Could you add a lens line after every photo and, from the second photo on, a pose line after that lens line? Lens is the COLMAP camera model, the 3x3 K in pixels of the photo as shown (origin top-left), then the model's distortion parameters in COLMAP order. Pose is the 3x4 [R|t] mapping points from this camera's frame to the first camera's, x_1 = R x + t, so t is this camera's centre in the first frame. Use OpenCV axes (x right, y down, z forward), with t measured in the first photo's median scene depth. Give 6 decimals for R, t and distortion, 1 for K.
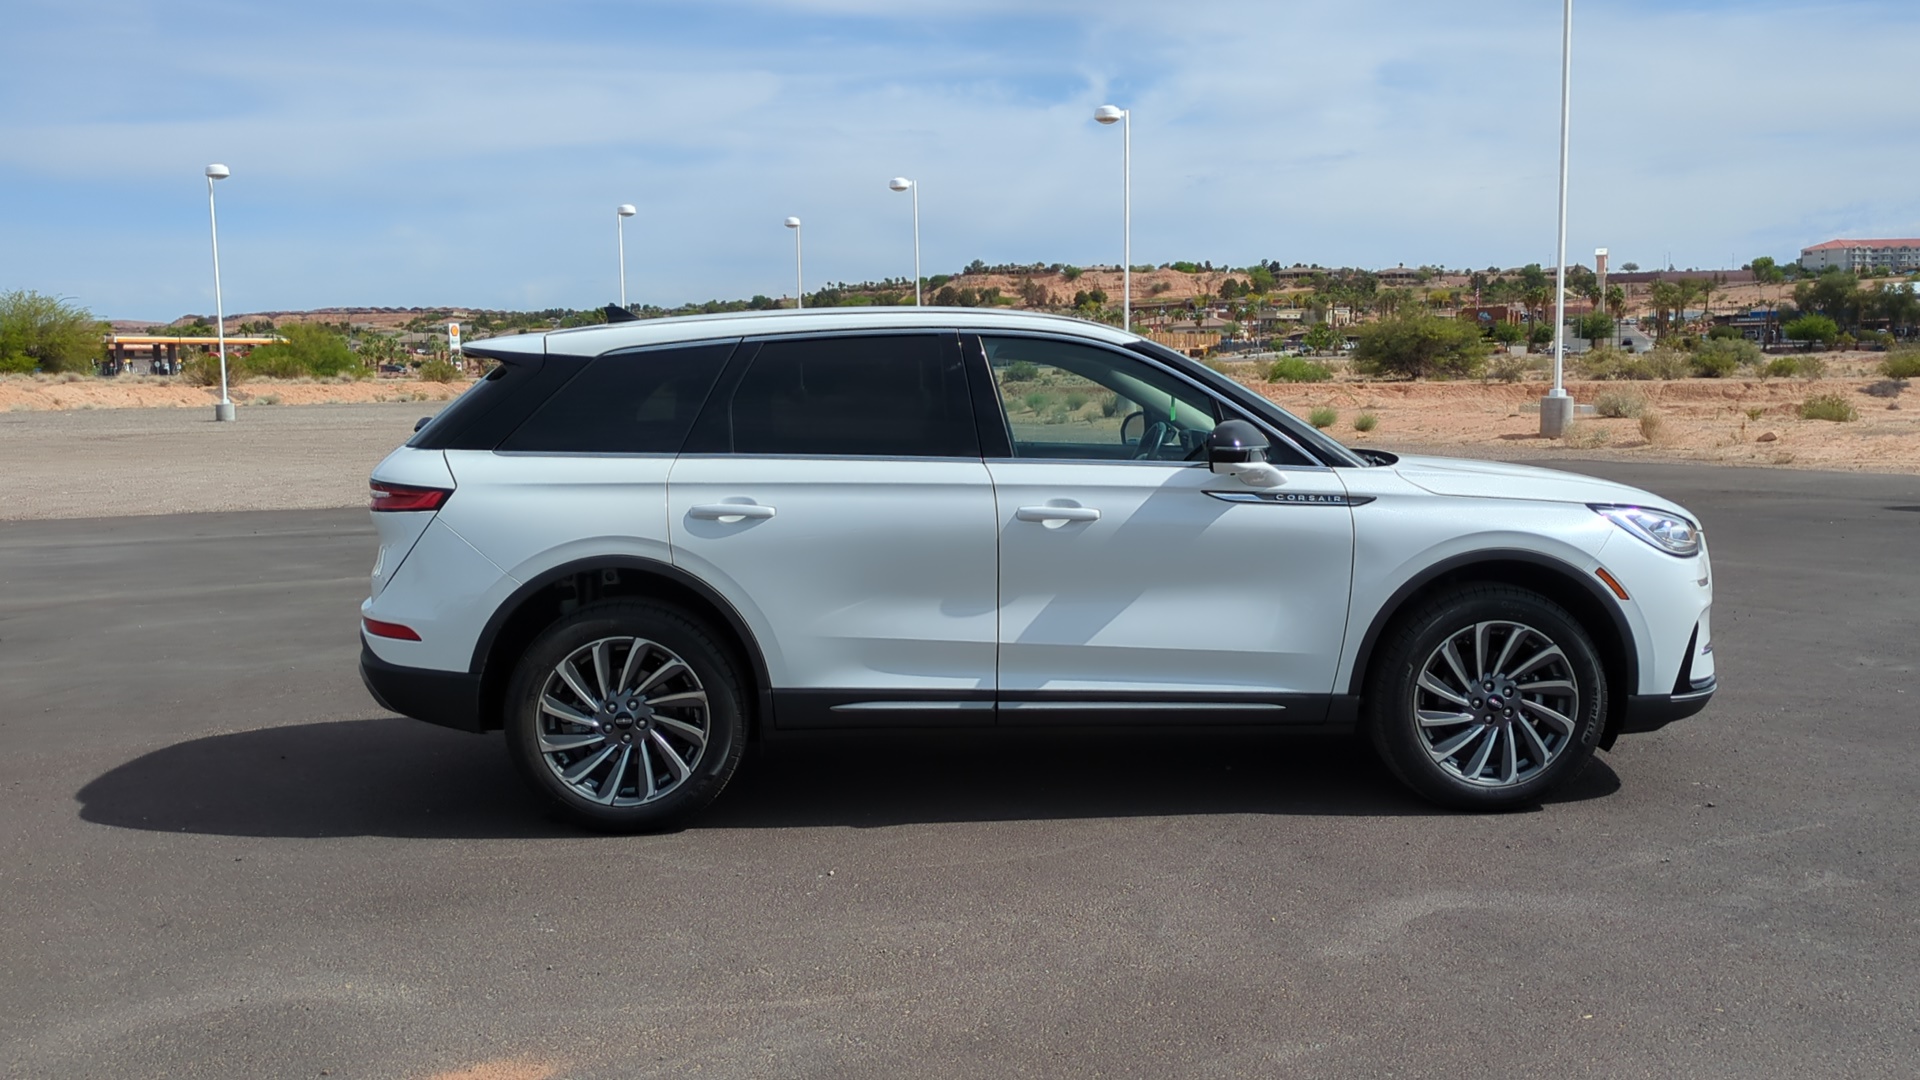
lens RADIAL K [[1616.8, 0, 966.3], [0, 1616.8, 549.3], [0, 0, 1]] dist [0.043736, -0.002826]
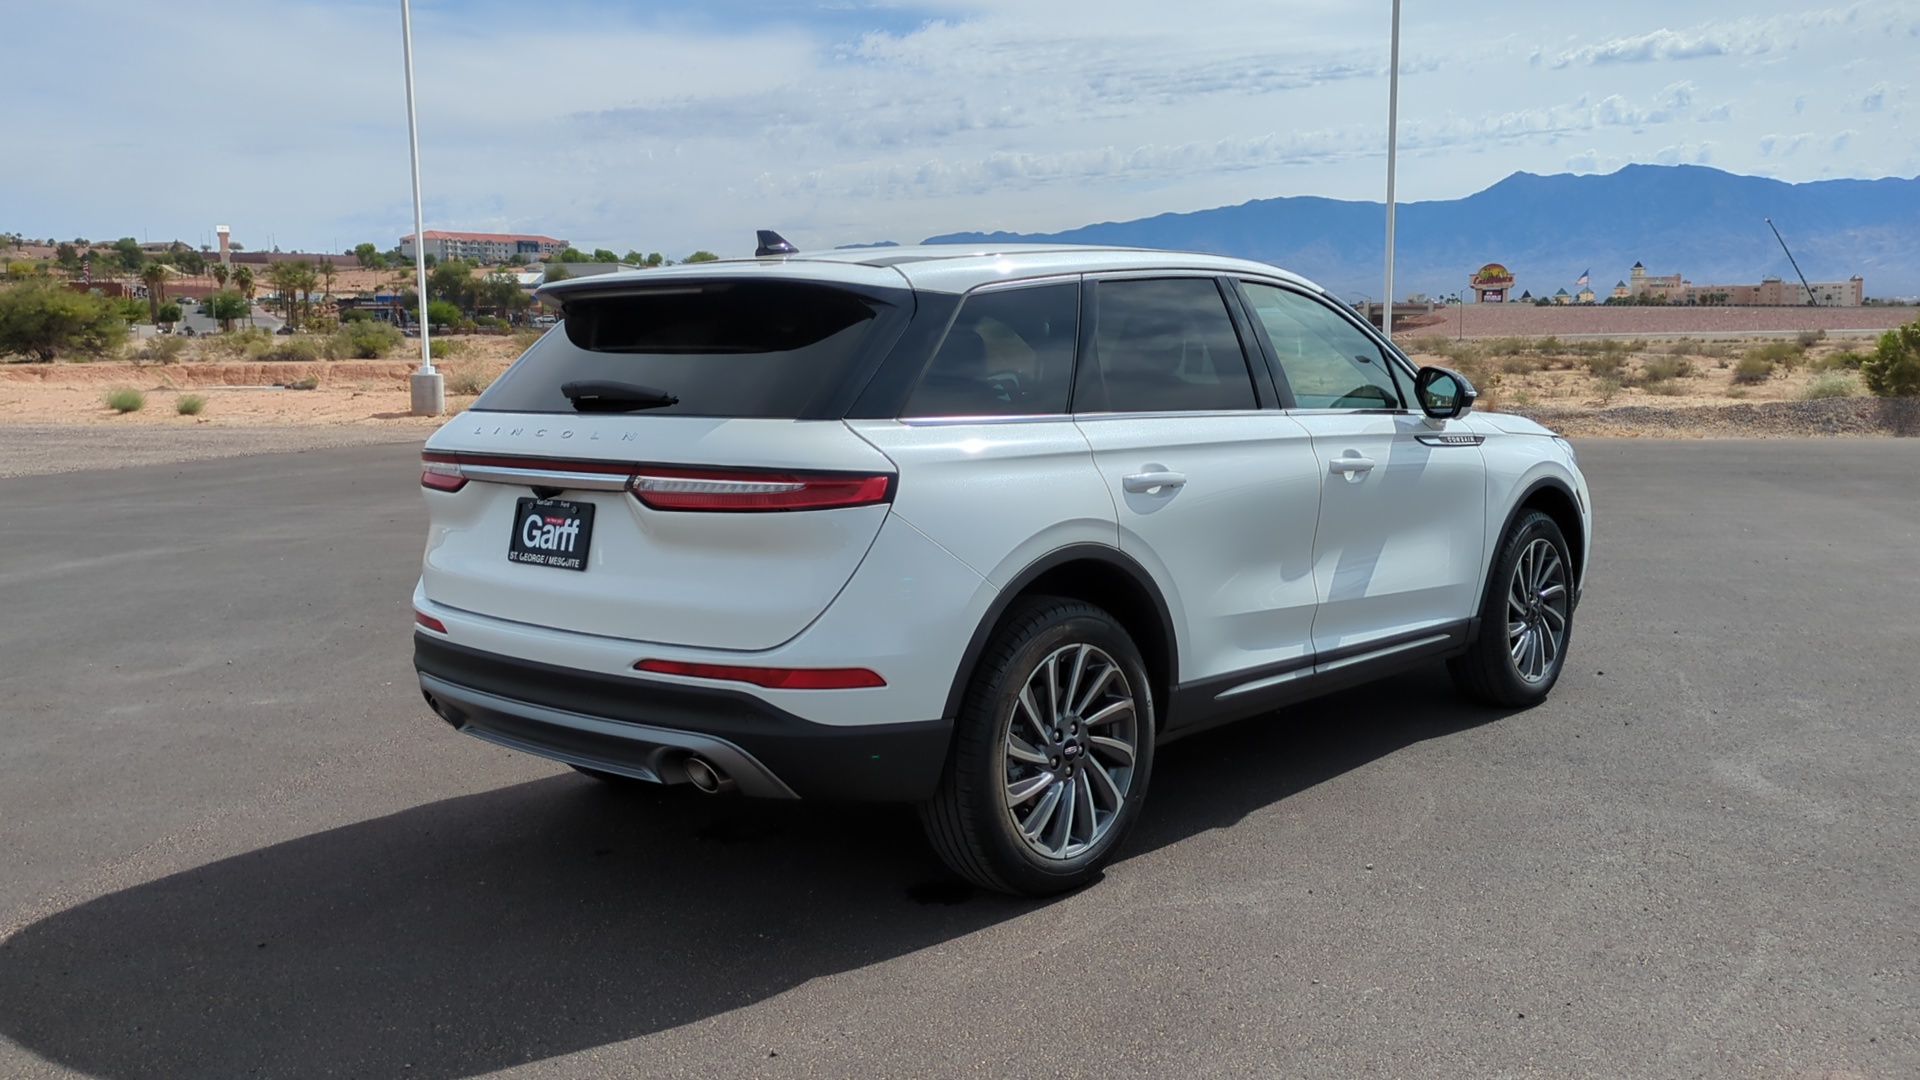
lens RADIAL K [[1656.7, 0, 925.9], [0, 1656.7, 534.7], [0, 0, 1]] dist [0.028937, -0.003221]
pose [[0.712928, -0.078125, 0.696872, -0.823524], [0.078404, 0.996424, 0.031497, -0.031382], [-0.696841, 0.032182, 0.716504, 0.459310]]
